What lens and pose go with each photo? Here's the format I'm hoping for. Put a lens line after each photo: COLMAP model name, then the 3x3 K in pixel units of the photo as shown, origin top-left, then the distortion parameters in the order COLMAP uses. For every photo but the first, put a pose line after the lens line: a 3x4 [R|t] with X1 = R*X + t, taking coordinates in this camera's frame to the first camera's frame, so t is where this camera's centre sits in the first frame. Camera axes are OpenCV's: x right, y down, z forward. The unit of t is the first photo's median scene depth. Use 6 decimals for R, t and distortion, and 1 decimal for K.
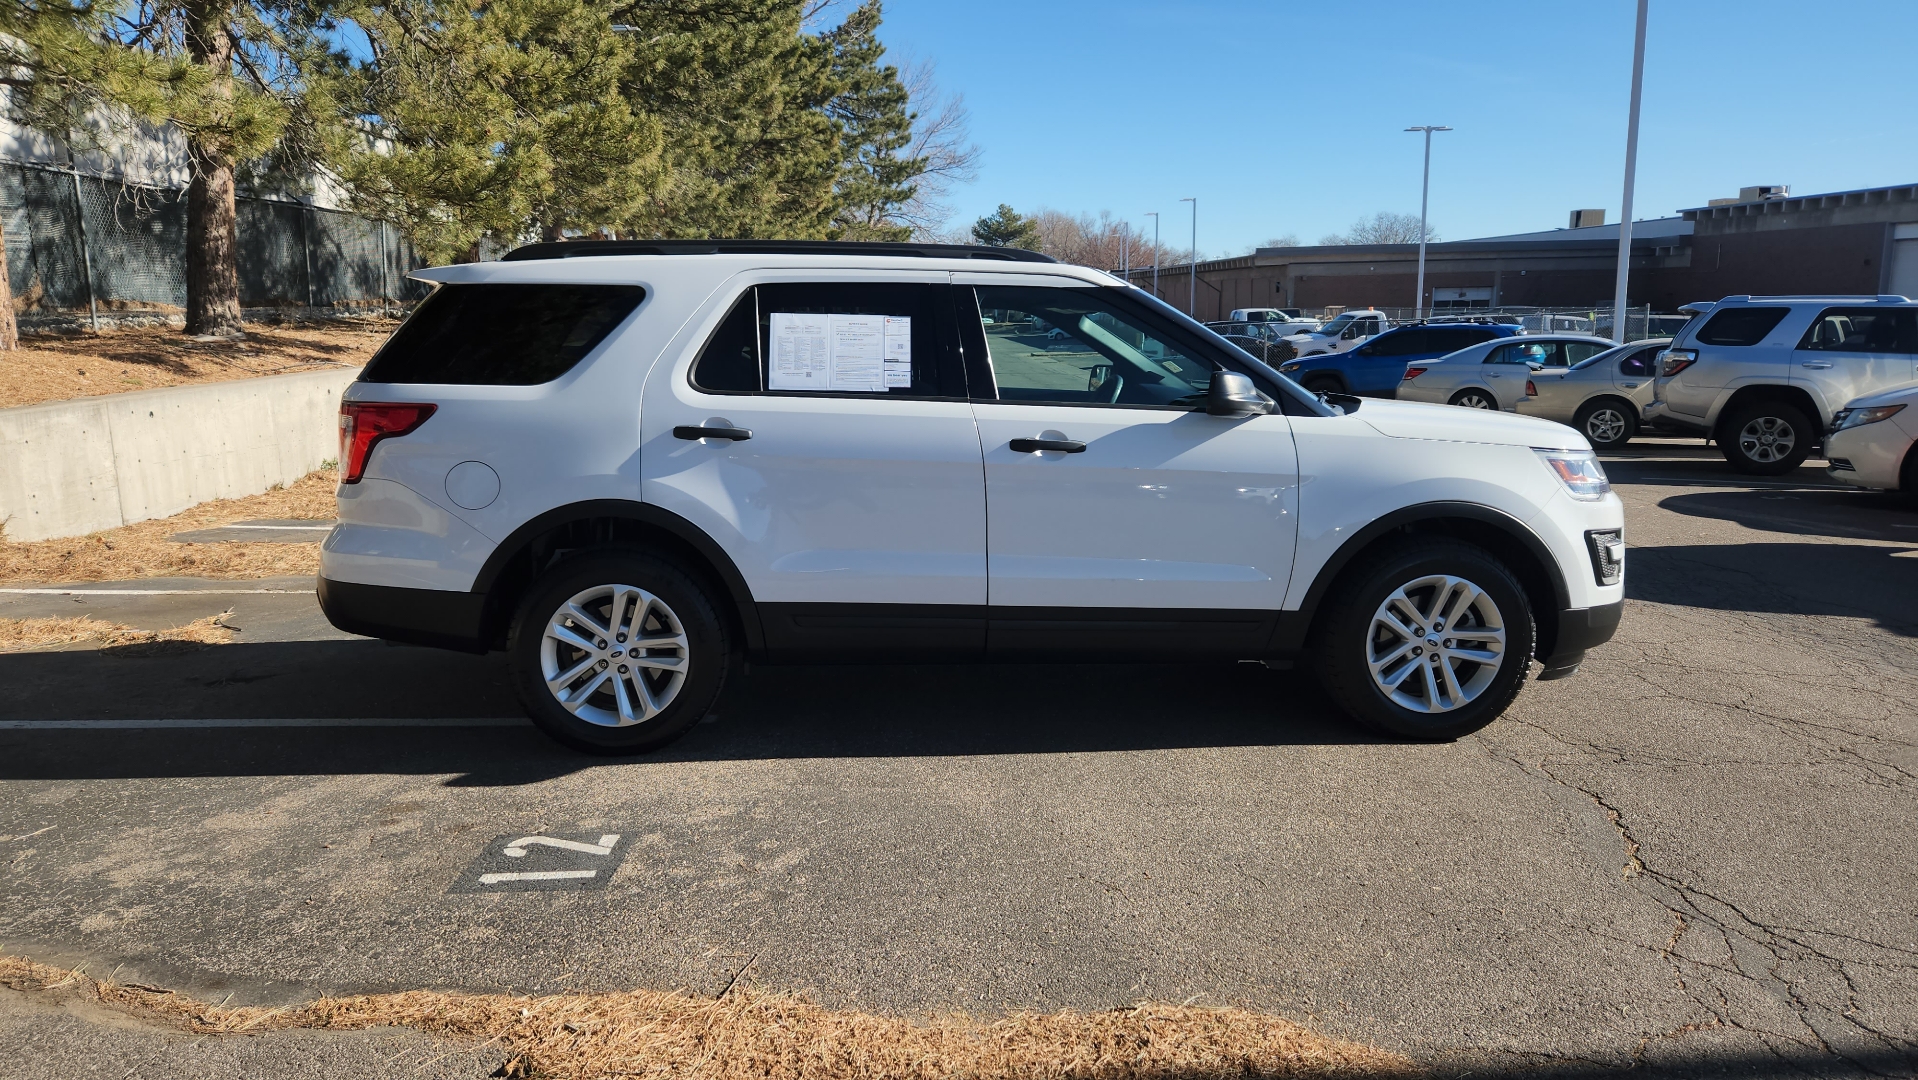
lens RADIAL K [[1279.6, 0, 914.2], [0, 1279.6, 533.0], [0, 0, 1]] dist [0.072072, -0.057525]
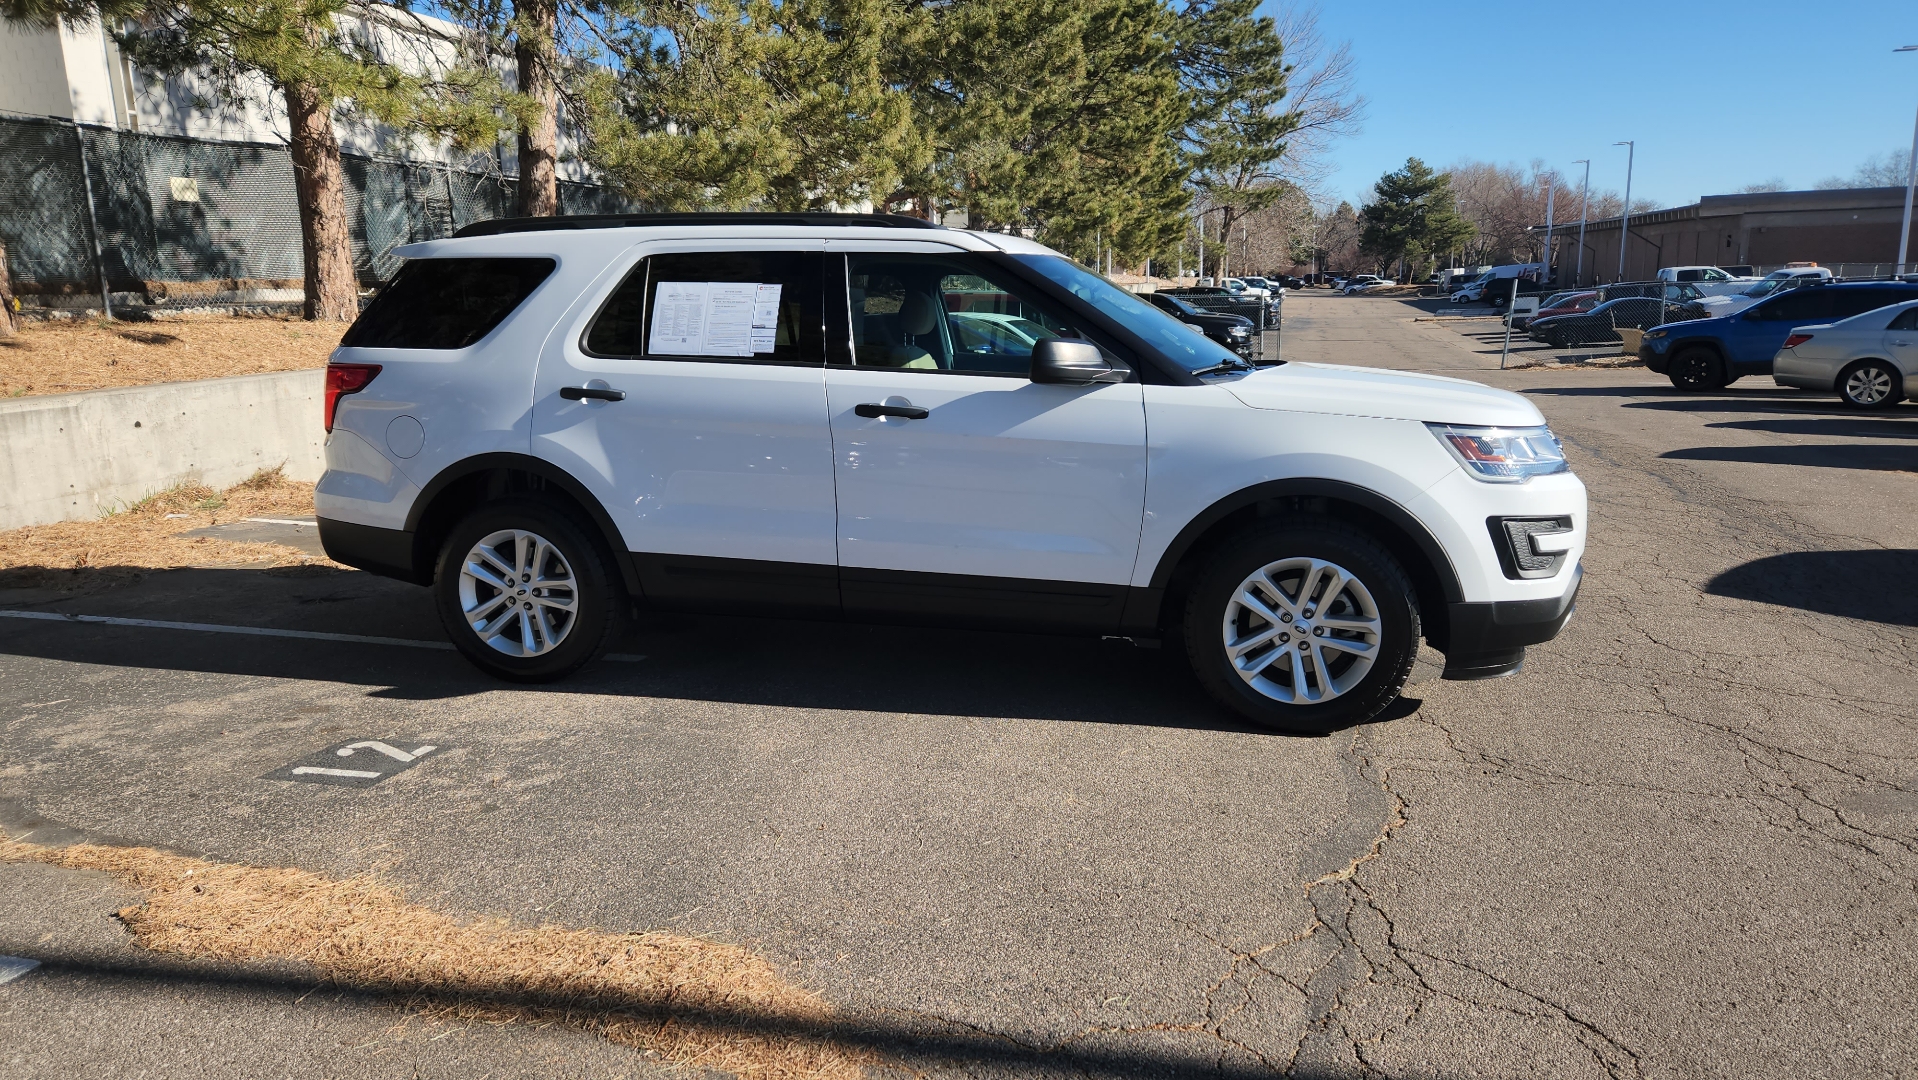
lens RADIAL K [[1279.6, 0, 920.6], [0, 1279.6, 549.8], [0, 0, 1]] dist [0.072072, -0.057525]
pose [[0.956479, 0.047304, -0.287940, 0.410527], [-0.037065, 0.998475, 0.040911, -0.000865], [0.289436, -0.028458, 0.956774, 0.032947]]
